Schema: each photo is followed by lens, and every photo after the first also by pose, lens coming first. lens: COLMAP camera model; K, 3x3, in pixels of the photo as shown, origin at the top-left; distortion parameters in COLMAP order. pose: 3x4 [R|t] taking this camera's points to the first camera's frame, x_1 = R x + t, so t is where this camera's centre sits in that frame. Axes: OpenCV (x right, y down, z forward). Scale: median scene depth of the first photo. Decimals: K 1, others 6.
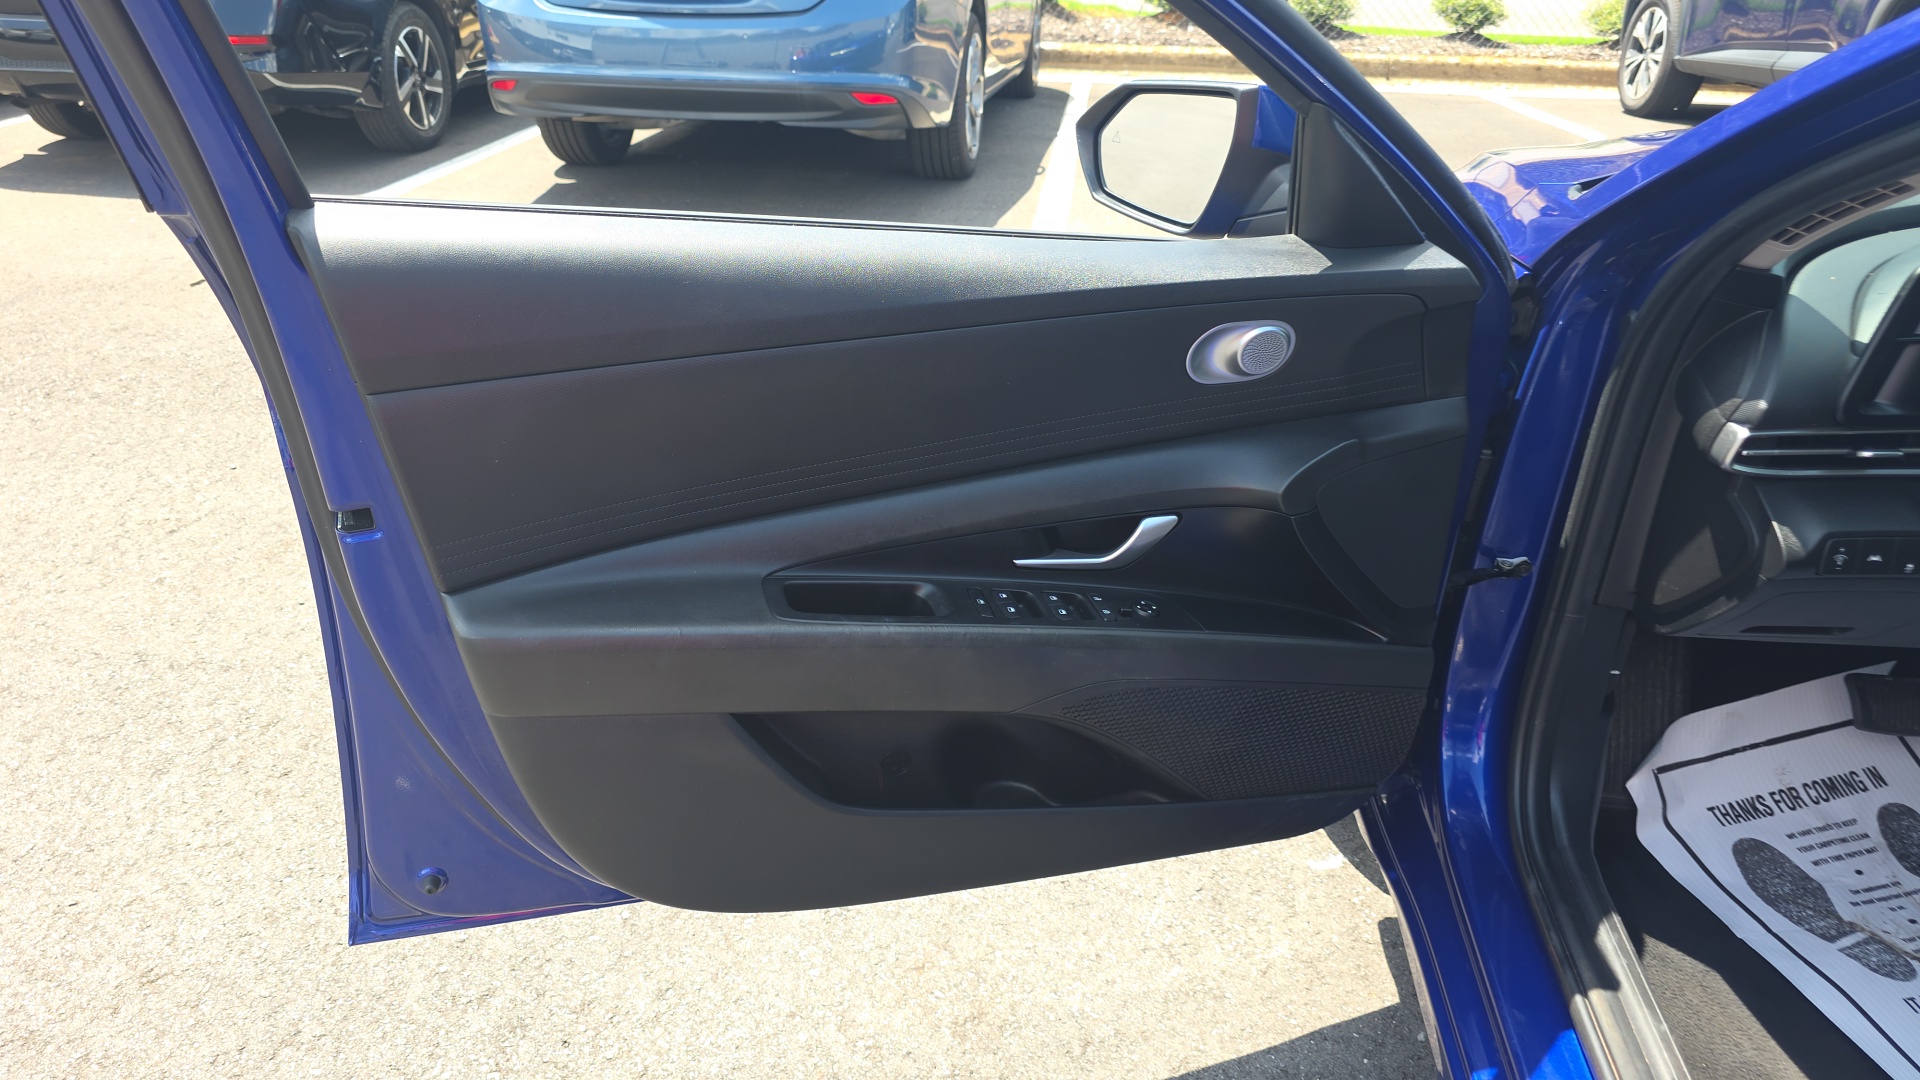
lens RADIAL K [[1309.0, 0, 966.7], [0, 1309.0, 545.9], [0, 0, 1]] dist [0.037001, -0.002490]
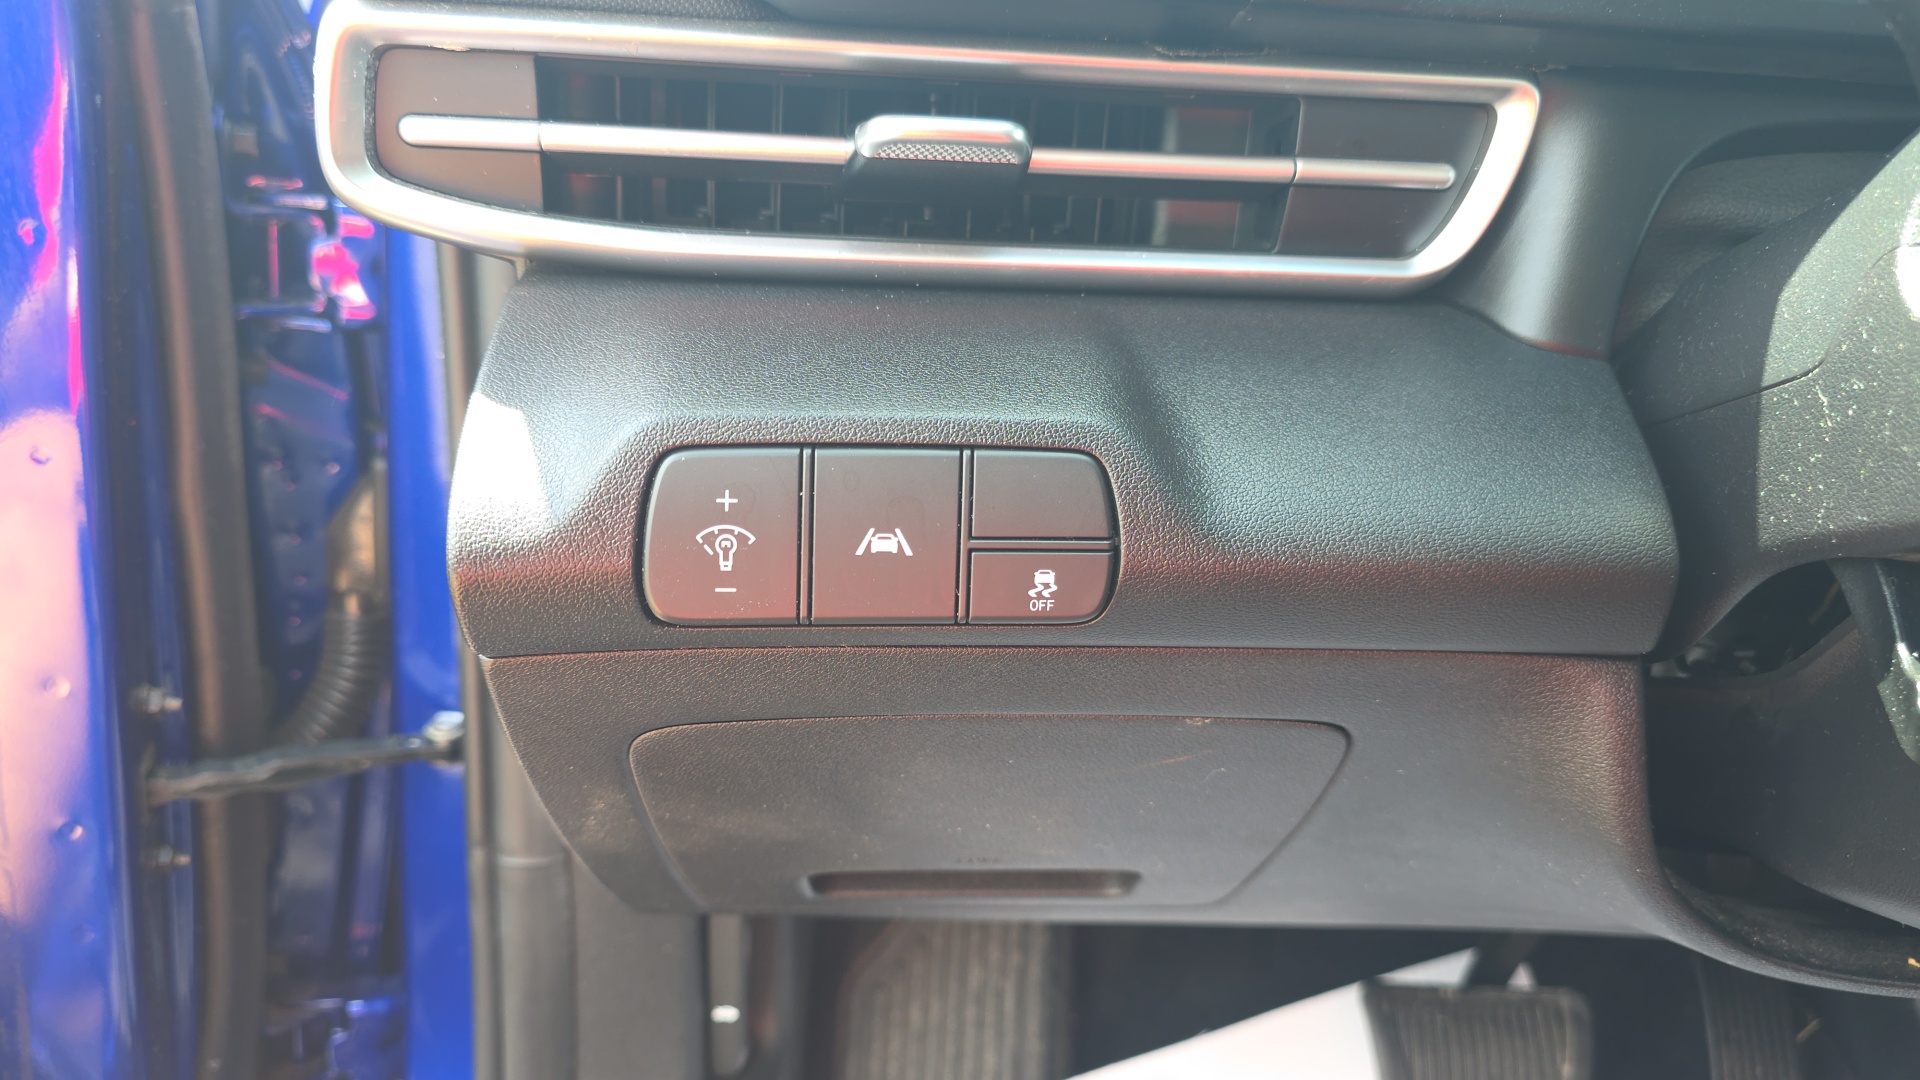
lens RADIAL K [[1357.1, 0, 960.0], [0, 1357.1, 540.0], [0, 0, 1]] dist [0.005498, -0.059636]
pose [[0.991019, 0.000423, 0.133718, 0.458727], [0.025813, 0.980580, -0.194413, 0.036312], [-0.131203, 0.196118, 0.971763, 0.538716]]
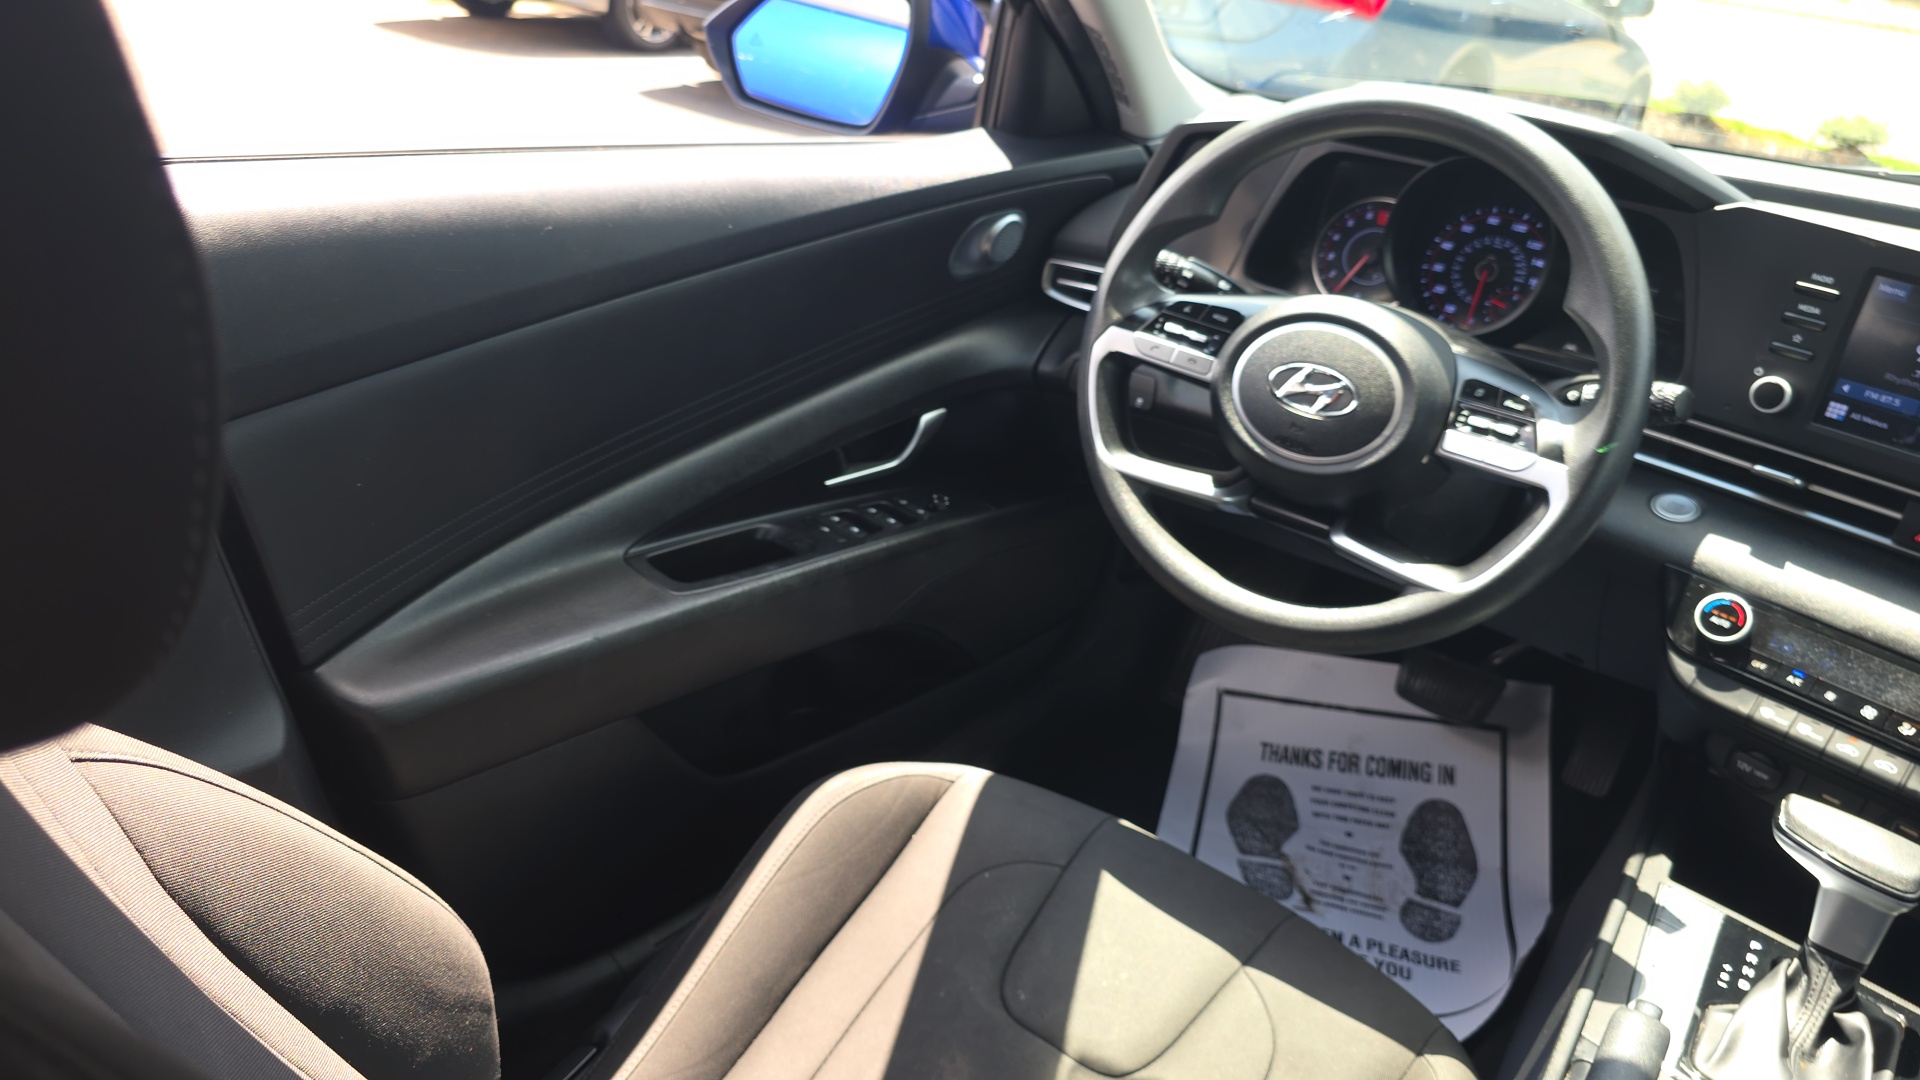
lens RADIAL K [[1347.3, 0, 968.3], [0, 1347.3, 529.6], [0, 0, 1]] dist [0.045713, -0.048218]
pose [[0.871640, 0.274051, -0.406373, 0.739521], [-0.303469, 0.952805, -0.008362, 0.119694], [0.384903, 0.130611, 0.913669, -0.049072]]
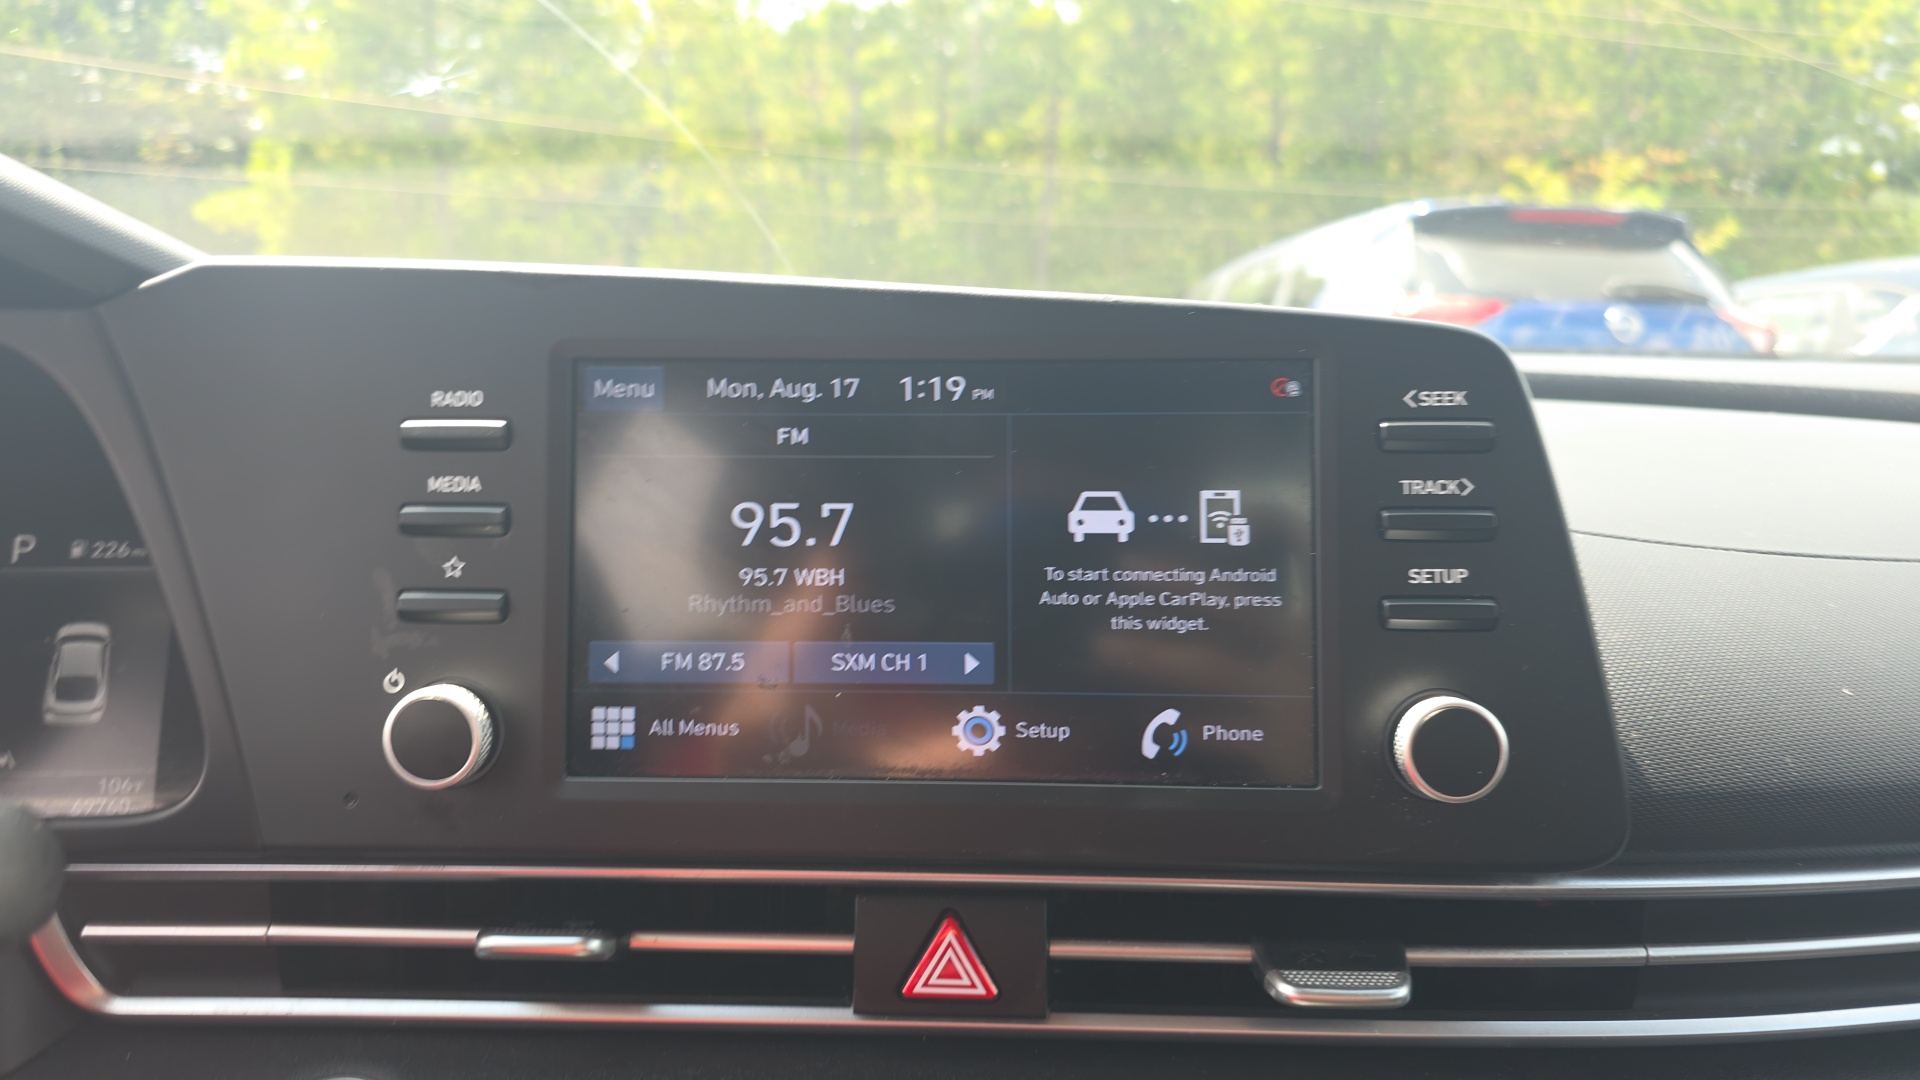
lens RADIAL K [[1311.9, 0, 940.4], [0, 1311.9, 491.0], [0, 0, 1]] dist [0.042727, -0.062594]
pose [[0.965179, -0.038439, 0.258750, 0.812700], [0.140741, 0.910086, -0.389789, 0.003028], [-0.220502, 0.412633, 0.883806, 0.428840]]
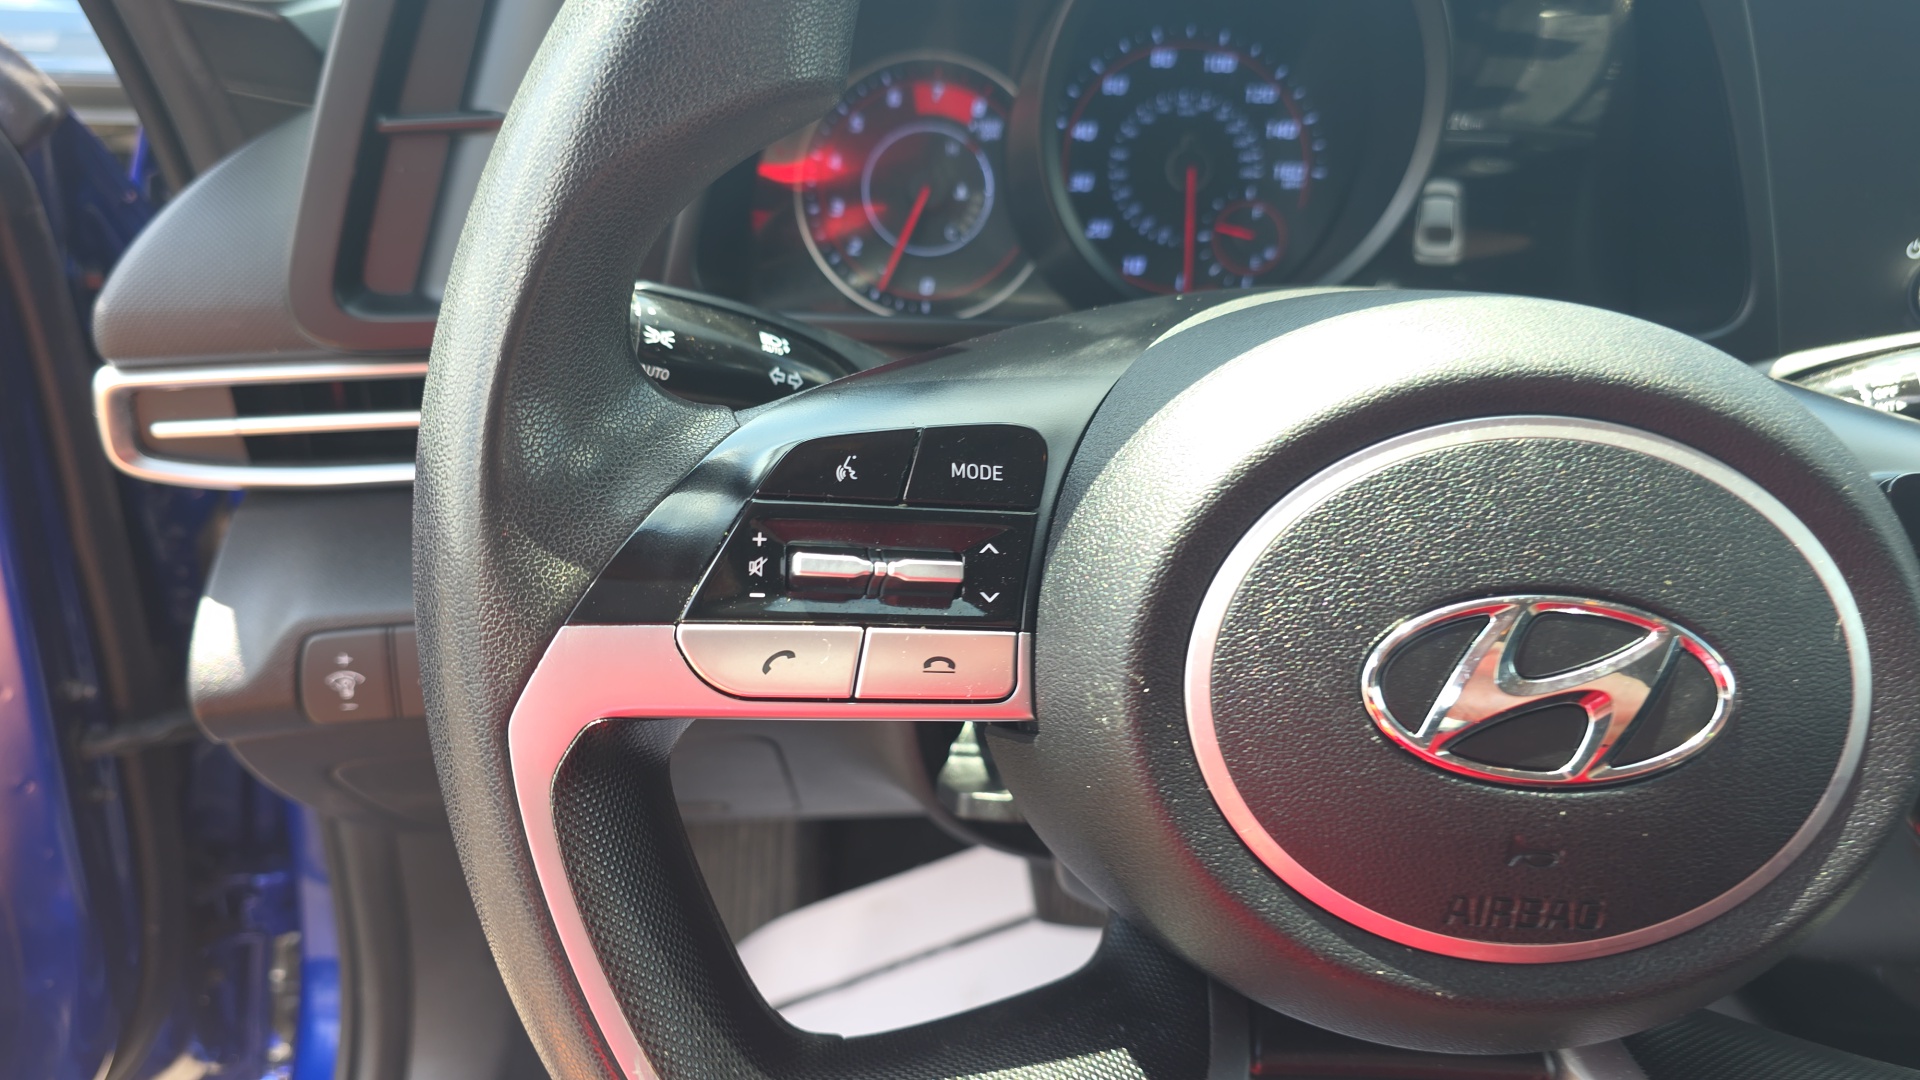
lens RADIAL K [[1340.9, 0, 951.9], [0, 1340.9, 525.4], [0, 0, 1]] dist [0.043570, -0.087161]
pose [[0.988170, -0.053422, 0.143760, 0.537218], [0.063047, 0.996004, -0.063250, -0.000150], [-0.139806, 0.071566, 0.987589, 0.398556]]
